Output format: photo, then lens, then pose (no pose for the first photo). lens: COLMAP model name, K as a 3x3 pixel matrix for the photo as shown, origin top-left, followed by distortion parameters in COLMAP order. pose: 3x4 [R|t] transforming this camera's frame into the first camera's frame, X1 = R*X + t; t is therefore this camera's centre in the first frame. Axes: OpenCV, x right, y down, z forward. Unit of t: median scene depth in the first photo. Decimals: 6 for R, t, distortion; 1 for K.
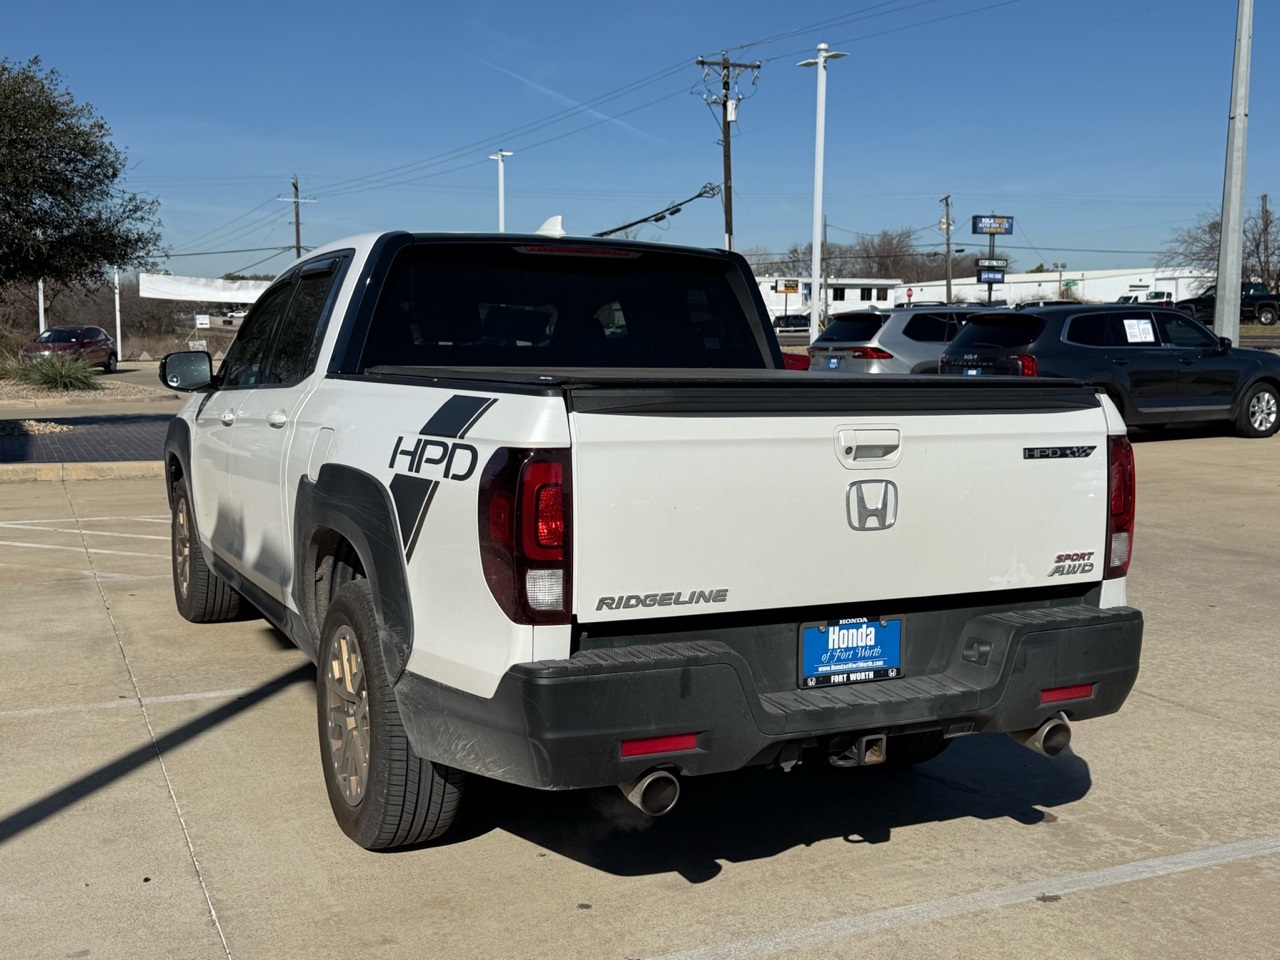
lens RADIAL K [[1340.9, 0, 642.9], [0, 1340.9, 484.2], [0, 0, 1]] dist [0.088968, 0.000000]
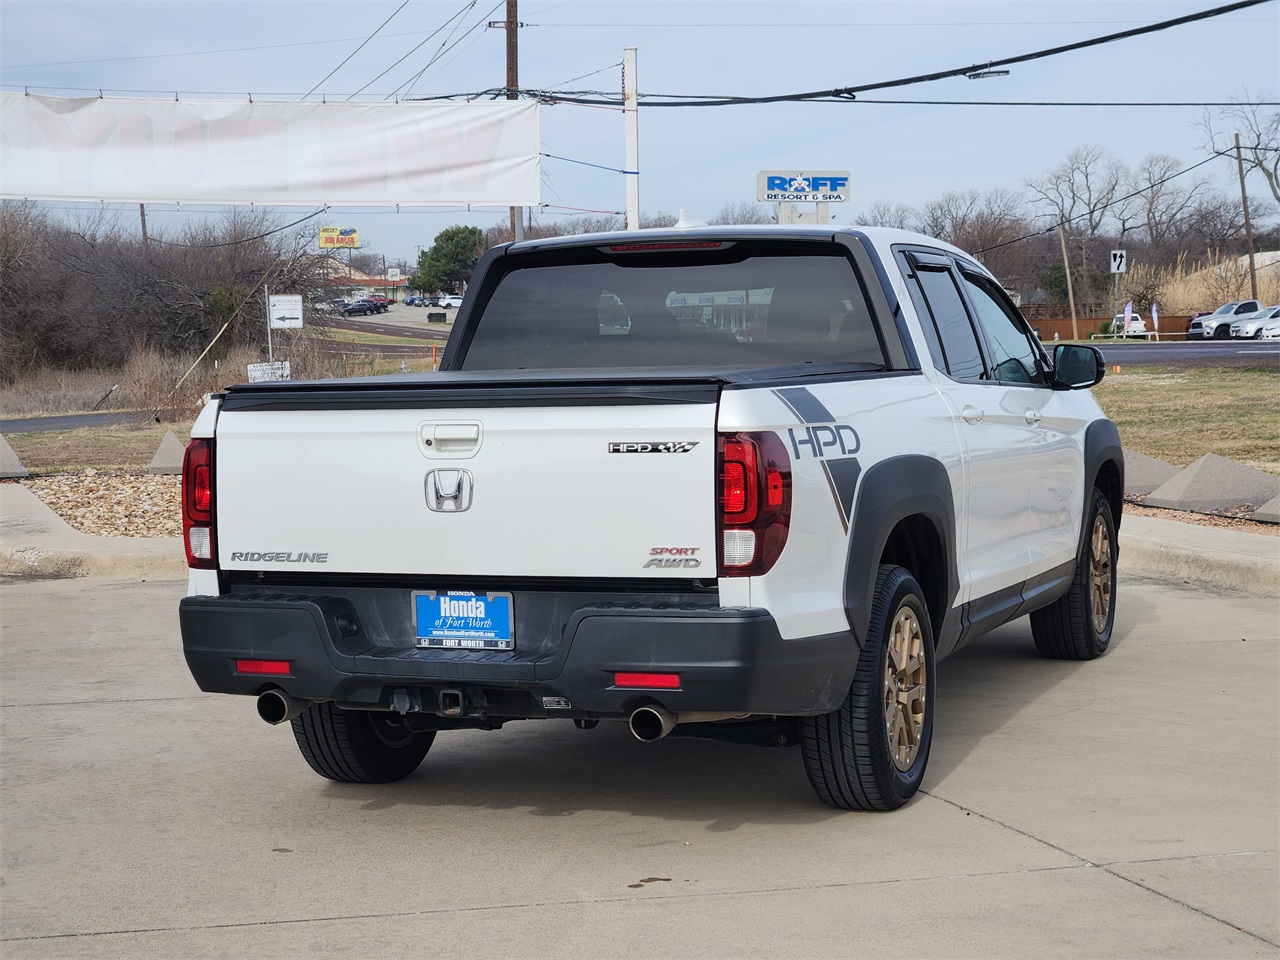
lens RADIAL K [[2471.6, 0, 638.5], [0, 2471.6, 472.5], [0, 0, 1]] dist [-0.333099, 0.000000]
pose [[0.671183, 0.011921, -0.741196, 1.762628], [-0.037969, 0.999111, -0.018313, 0.031364], [0.740318, 0.040434, 0.671039, -0.283968]]
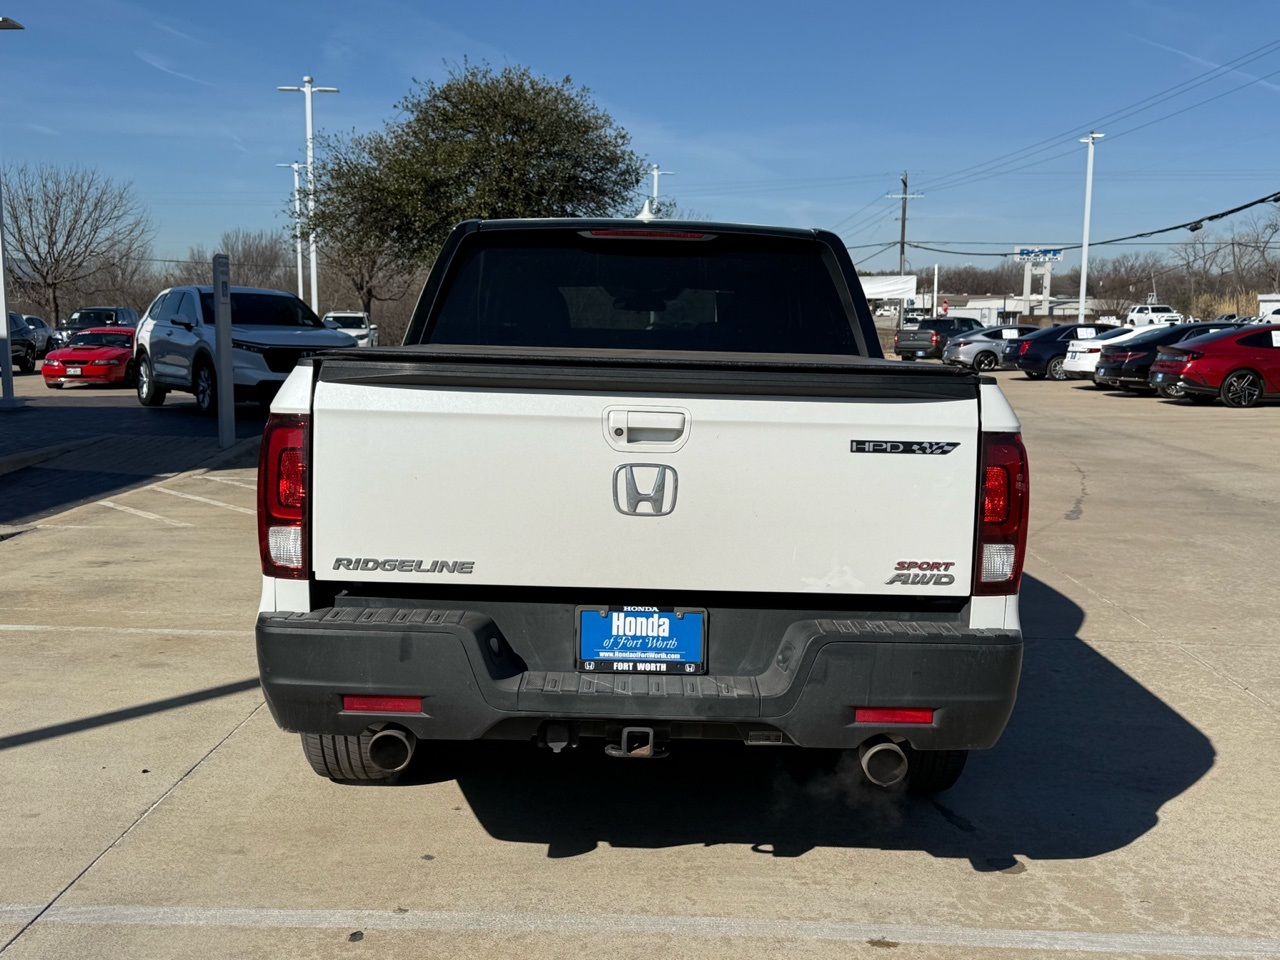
lens RADIAL K [[1340.9, 0, 649.4], [0, 1340.9, 477.6], [0, 0, 1]] dist [0.088968, 0.000000]
pose [[0.900240, 0.057500, -0.431581, 0.562056], [-0.057776, 0.998252, 0.012483, -0.005025], [0.431544, 0.013698, 0.901988, 0.127850]]
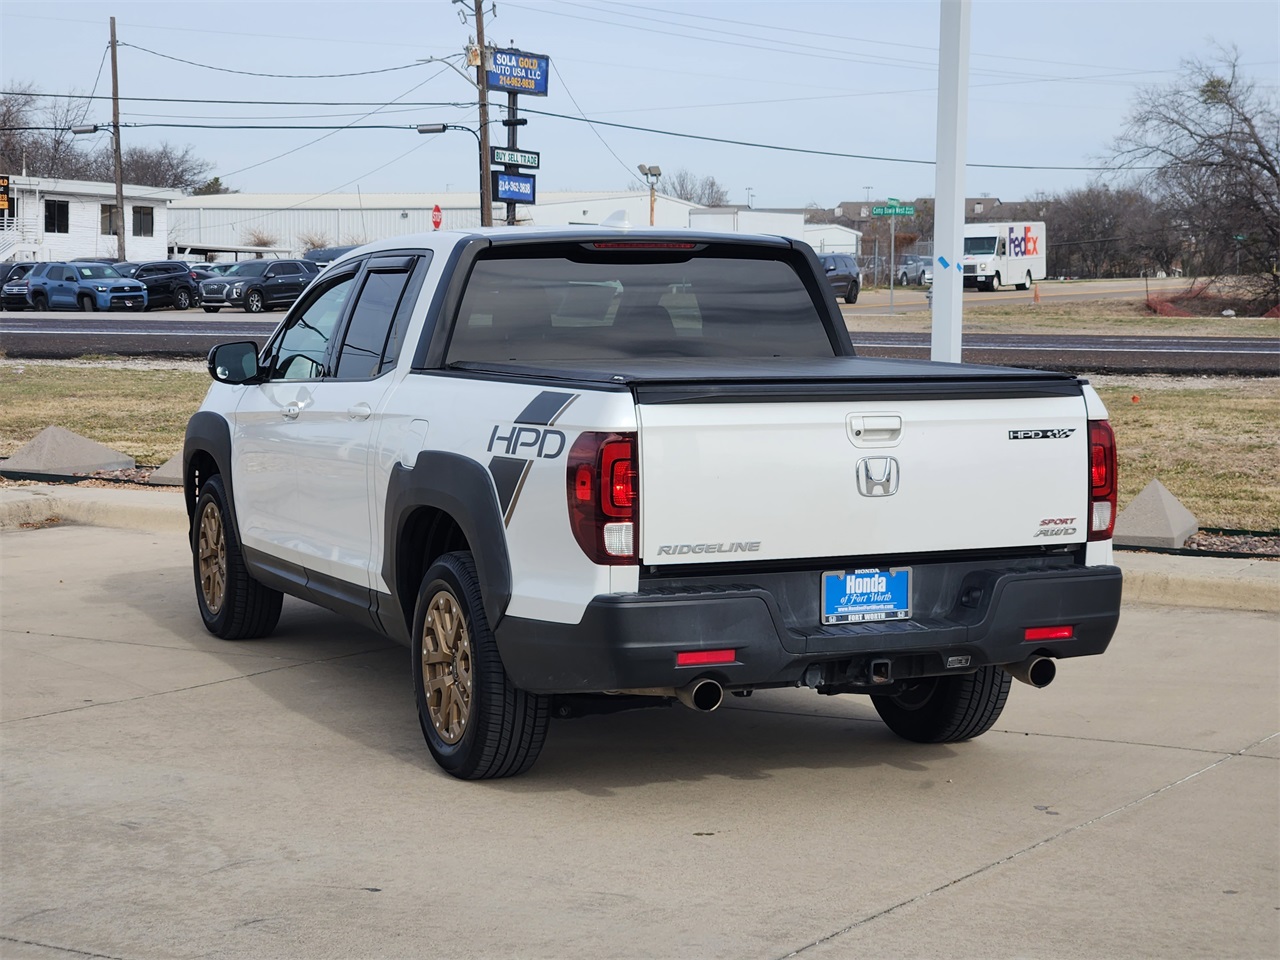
lens RADIAL K [[2471.6, 0, 642.2], [0, 2471.6, 470.1], [0, 0, 1]] dist [-0.333099, 0.000000]
pose [[0.998599, -0.008427, -0.052232, 0.068071], [0.007372, 0.999766, -0.020359, 0.052223], [0.052391, 0.019945, 0.998427, -1.246049]]
